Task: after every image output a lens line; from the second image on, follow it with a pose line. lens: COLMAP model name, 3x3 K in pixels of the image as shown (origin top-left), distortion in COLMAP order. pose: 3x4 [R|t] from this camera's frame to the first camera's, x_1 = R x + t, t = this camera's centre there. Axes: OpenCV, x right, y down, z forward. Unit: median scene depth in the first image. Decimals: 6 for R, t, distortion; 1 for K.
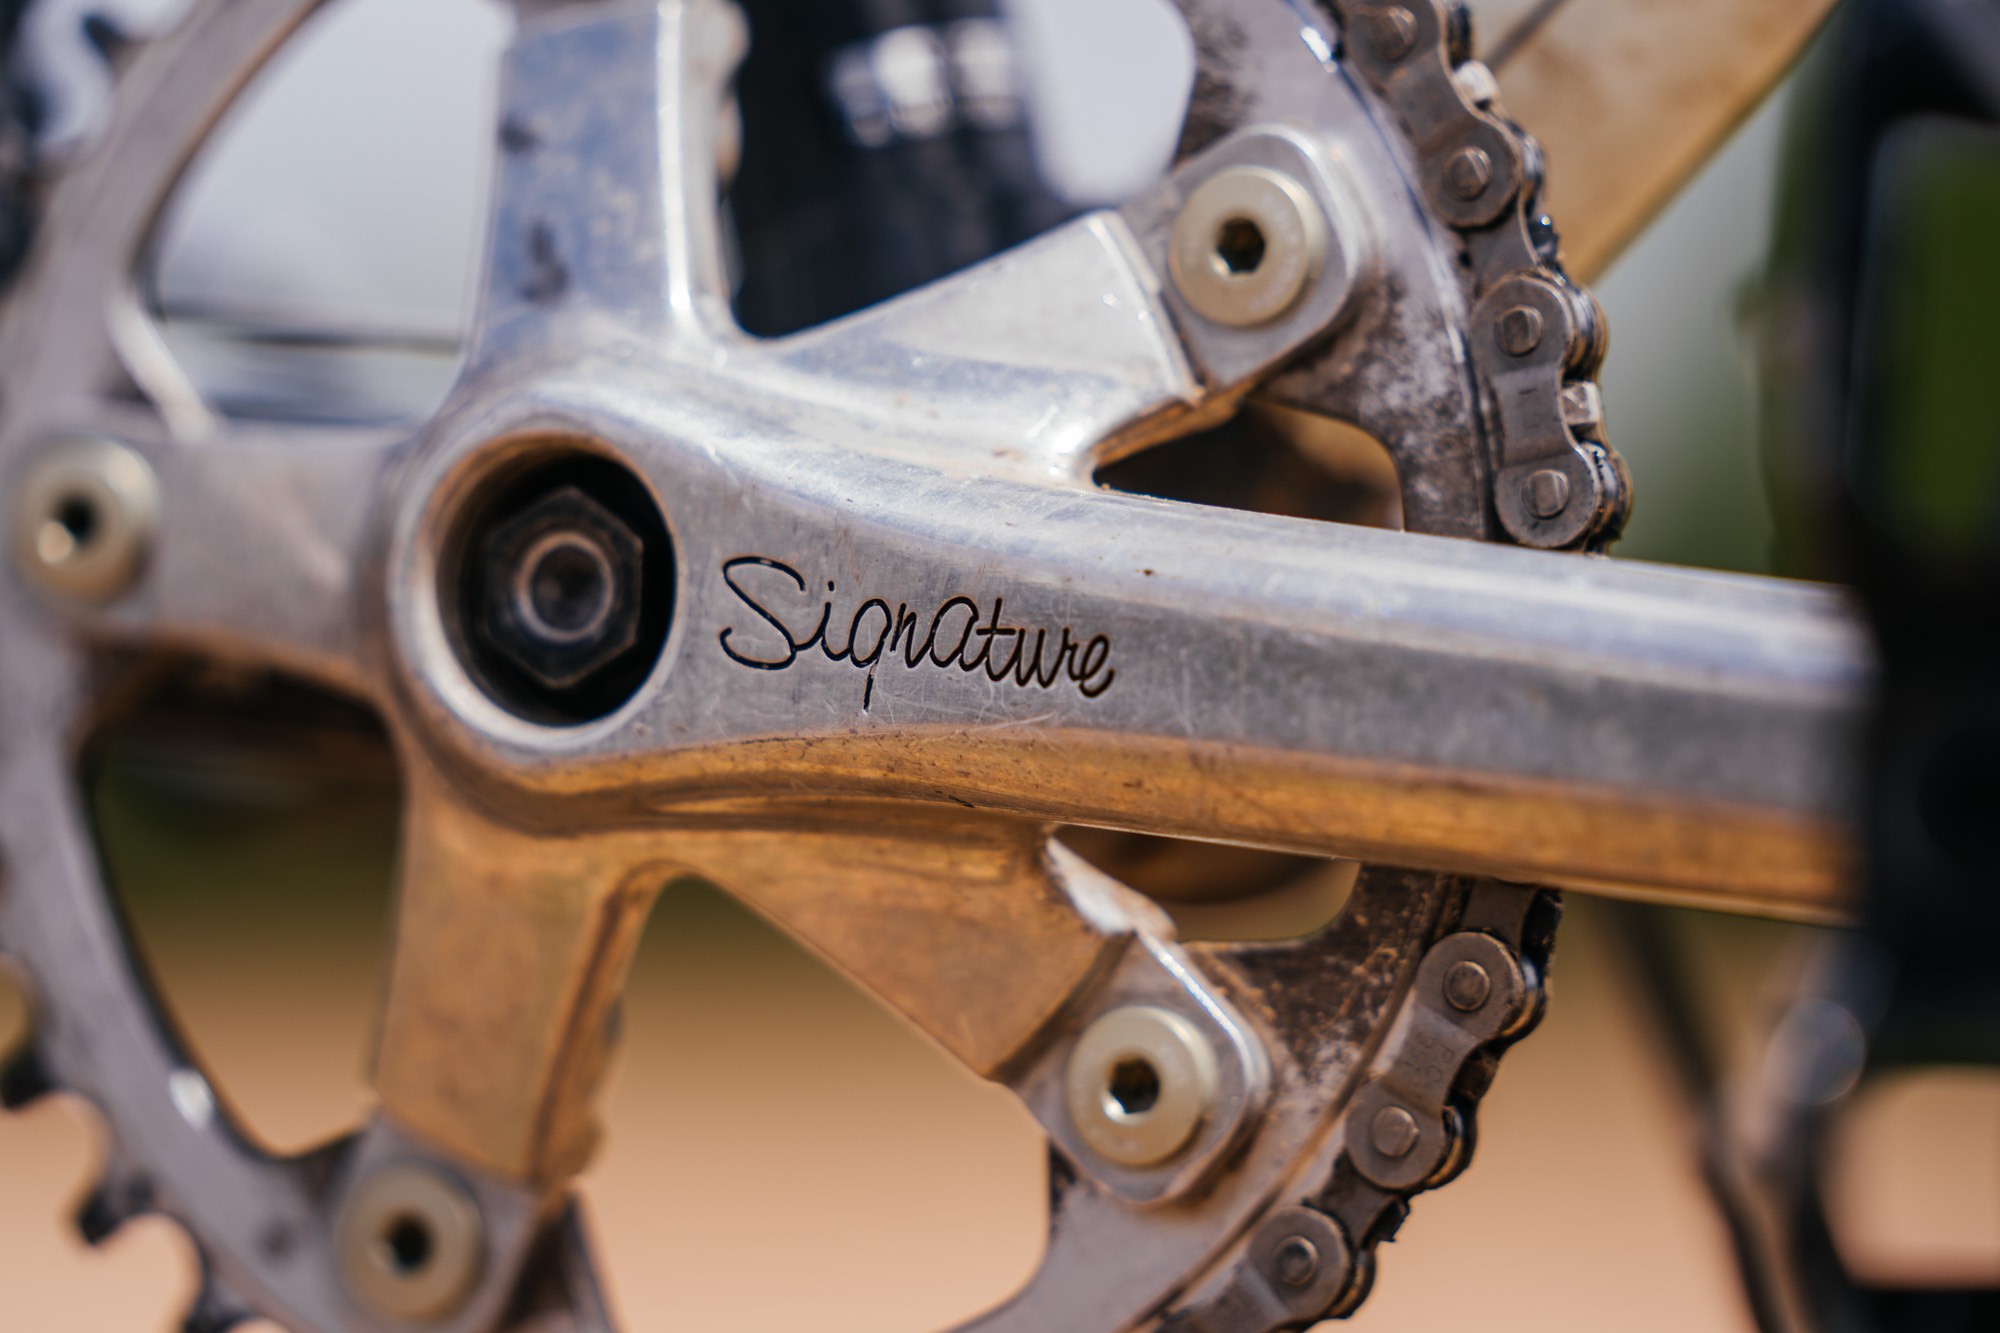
lens RADIAL K [[12386.5, 0, 1003.4], [0, 12386.5, 661.9], [0, 0, 1]] dist [2.603274, 0.000000]
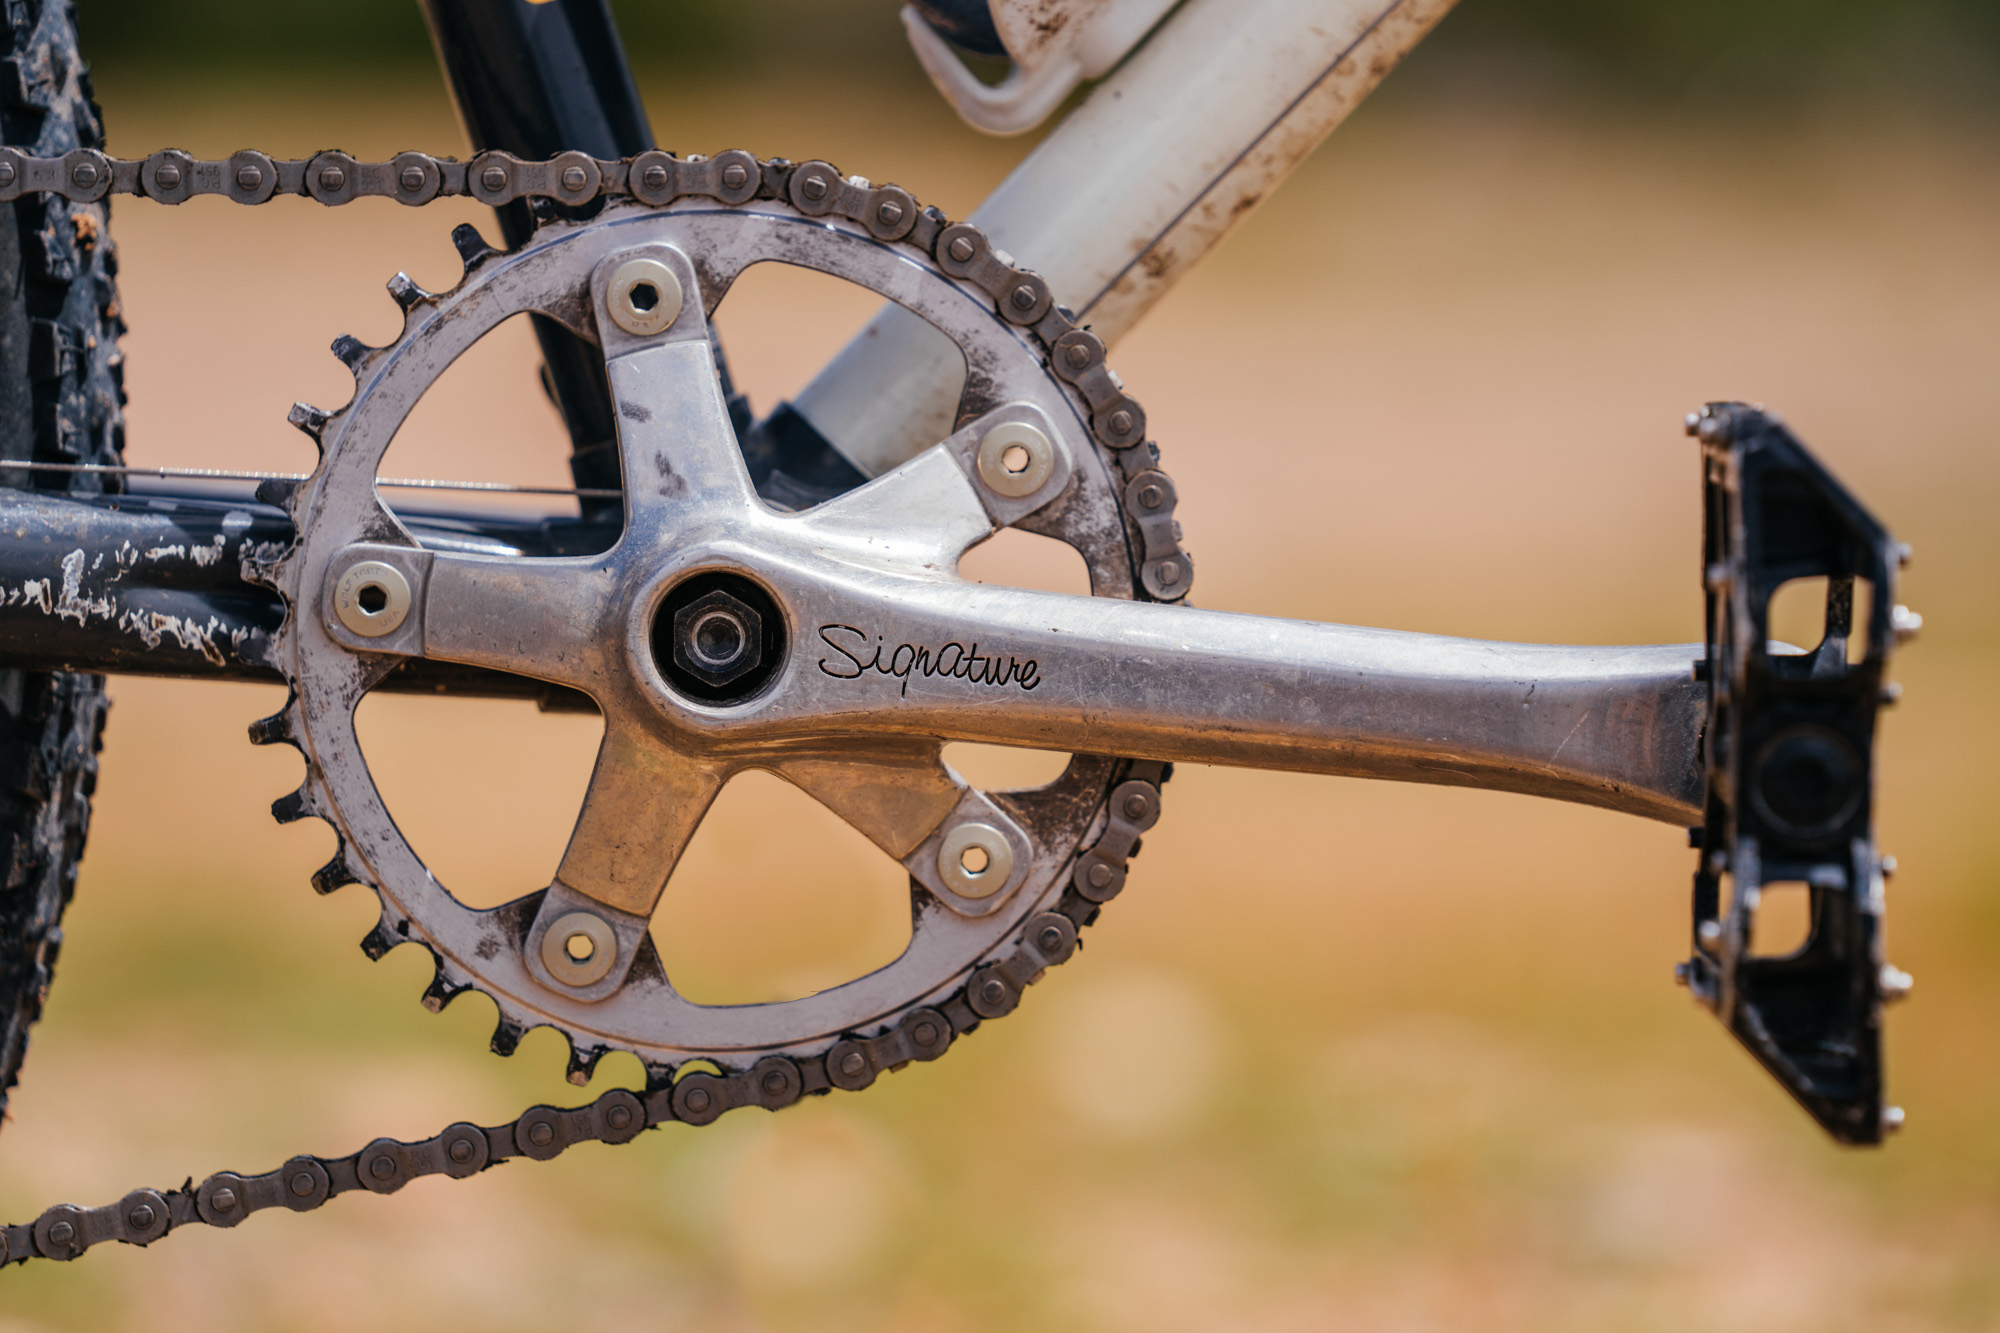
lens RADIAL K [[12386.5, 0, 998.2], [0, 12386.5, 667.2], [0, 0, 1]] dist [2.603274, 0.000000]
pose [[0.892074, -0.058632, 0.448070, -0.925368], [0.019781, 0.995663, 0.090904, -0.189321], [-0.451457, -0.072230, 0.889365, -0.864396]]
